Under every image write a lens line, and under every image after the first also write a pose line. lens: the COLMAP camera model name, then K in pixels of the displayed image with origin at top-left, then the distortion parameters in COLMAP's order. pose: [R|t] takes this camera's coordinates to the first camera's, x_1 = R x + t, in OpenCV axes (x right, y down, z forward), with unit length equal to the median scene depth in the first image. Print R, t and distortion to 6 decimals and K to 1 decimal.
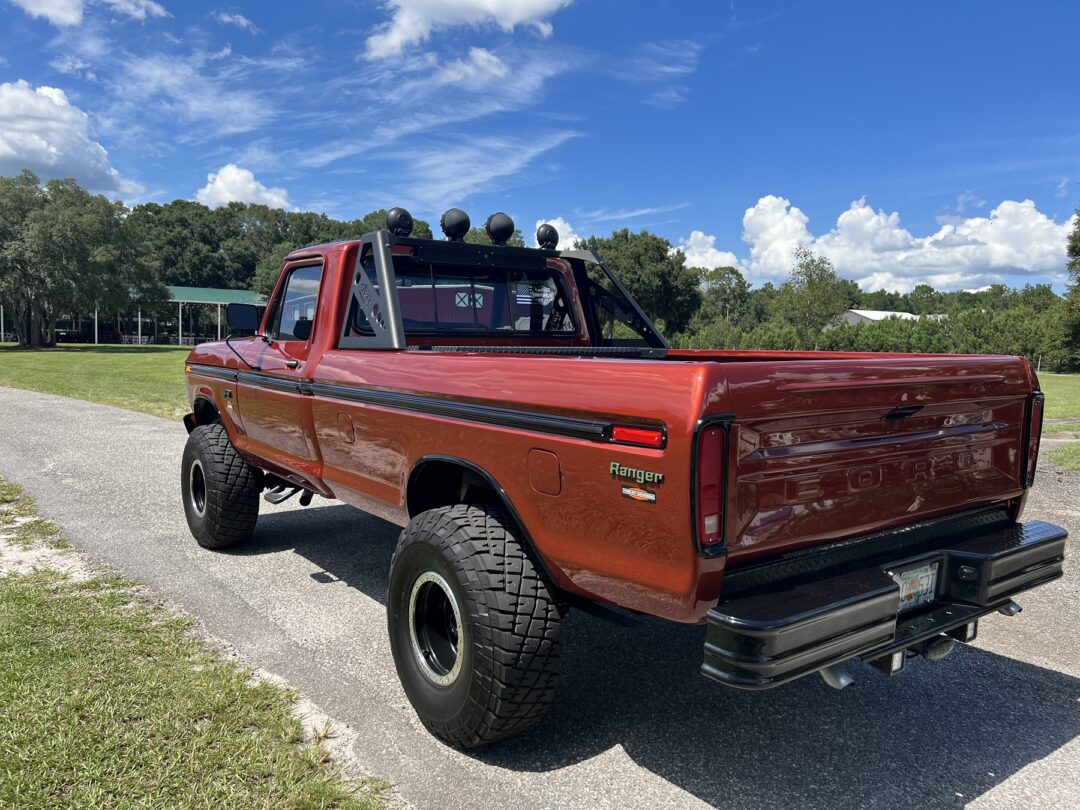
lens RADIAL K [[823.0, 0, 540.0], [0, 823.0, 405.0], [0, 0, 1]] dist [-0.001521, -0.000125]
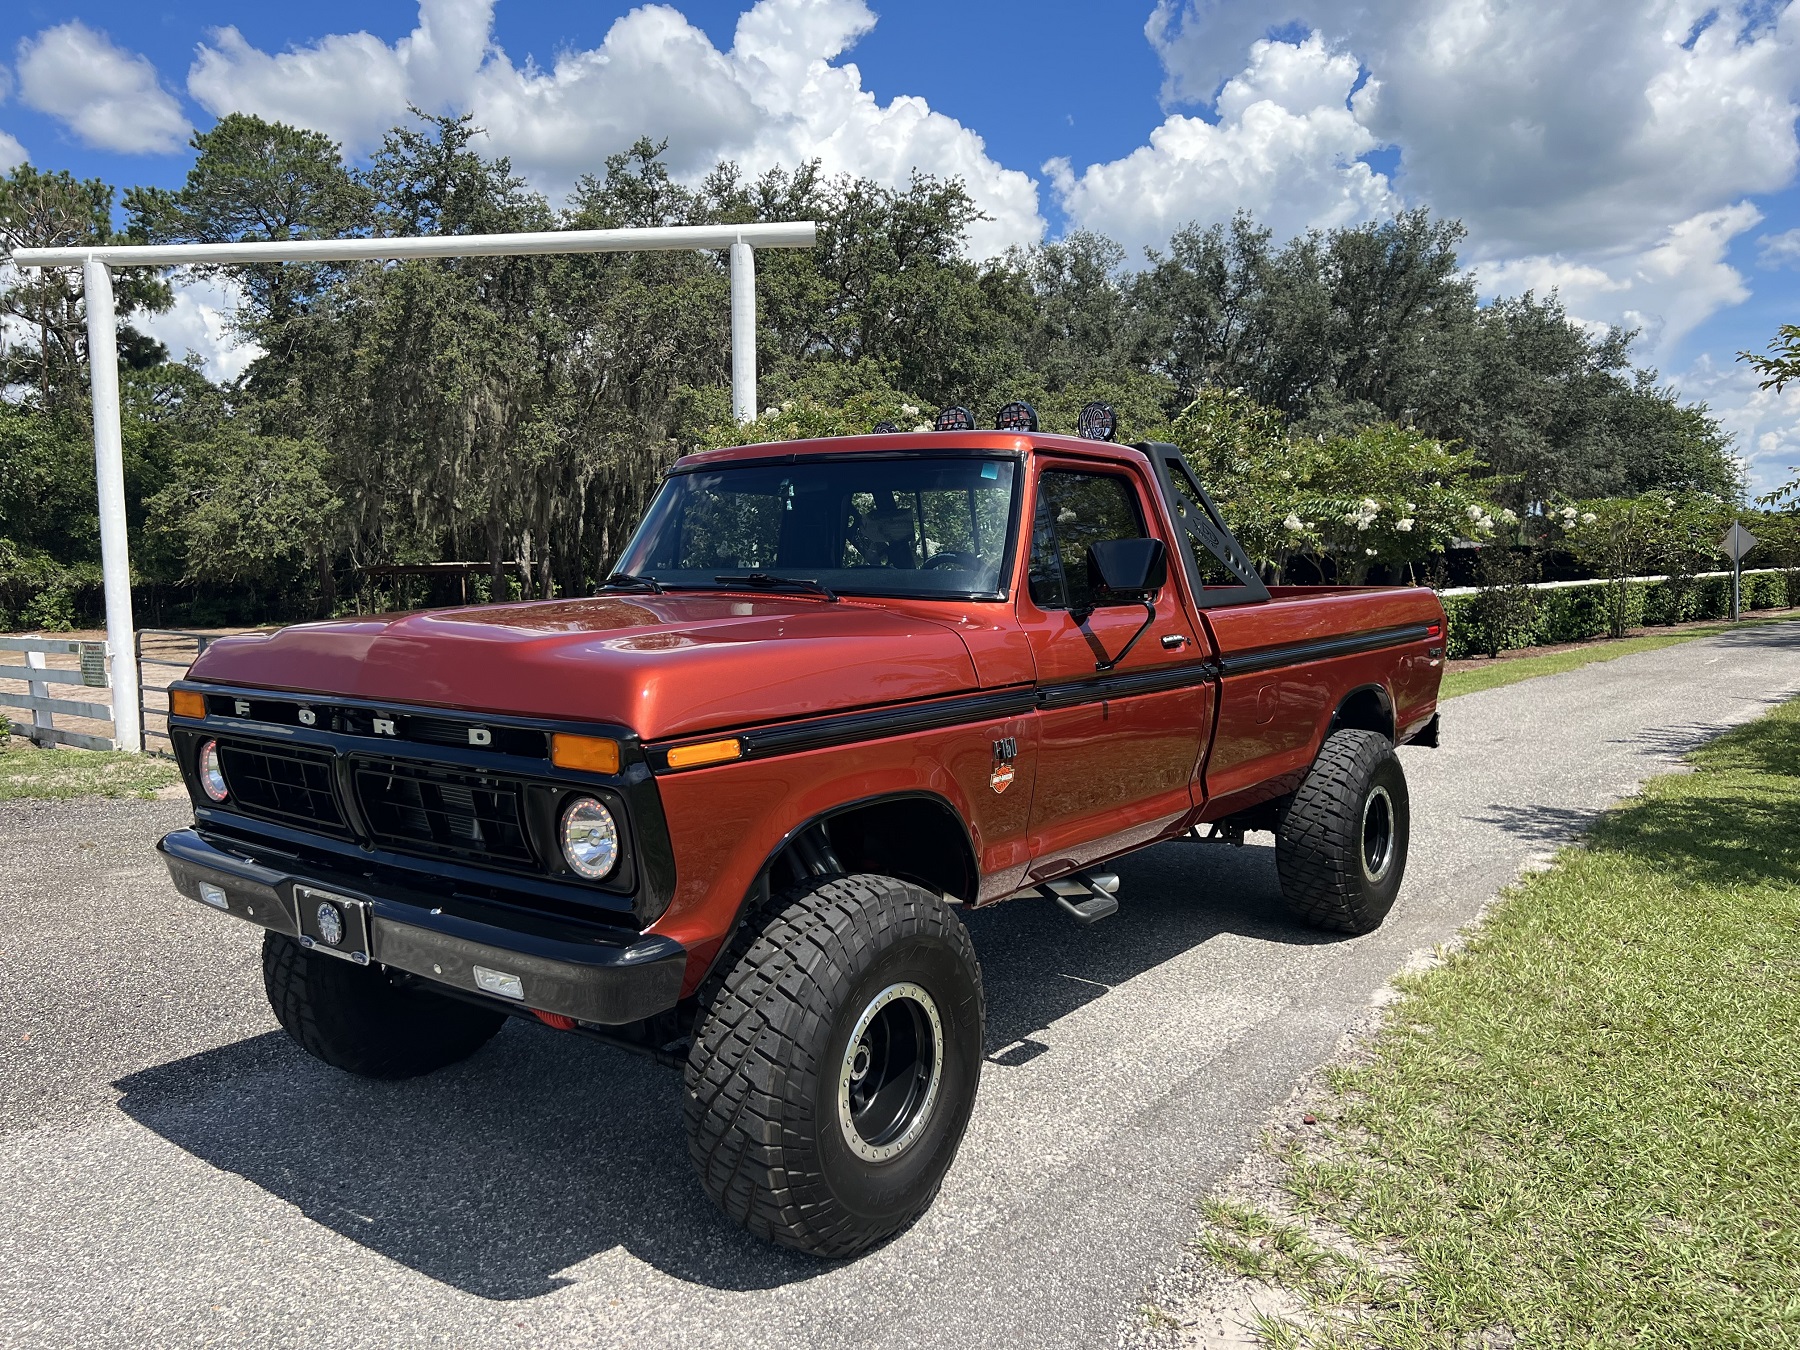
lens RADIAL K [[1371.6, 0, 900.0], [0, 1371.6, 675.0], [0, 0, 1]] dist [-0.001521, -0.000125]
pose [[-0.274269, -0.094986, 0.956950, -1.131648], [0.082284, 0.989142, 0.121765, -0.155137], [-0.958126, 0.112138, -0.263476, 1.358806]]
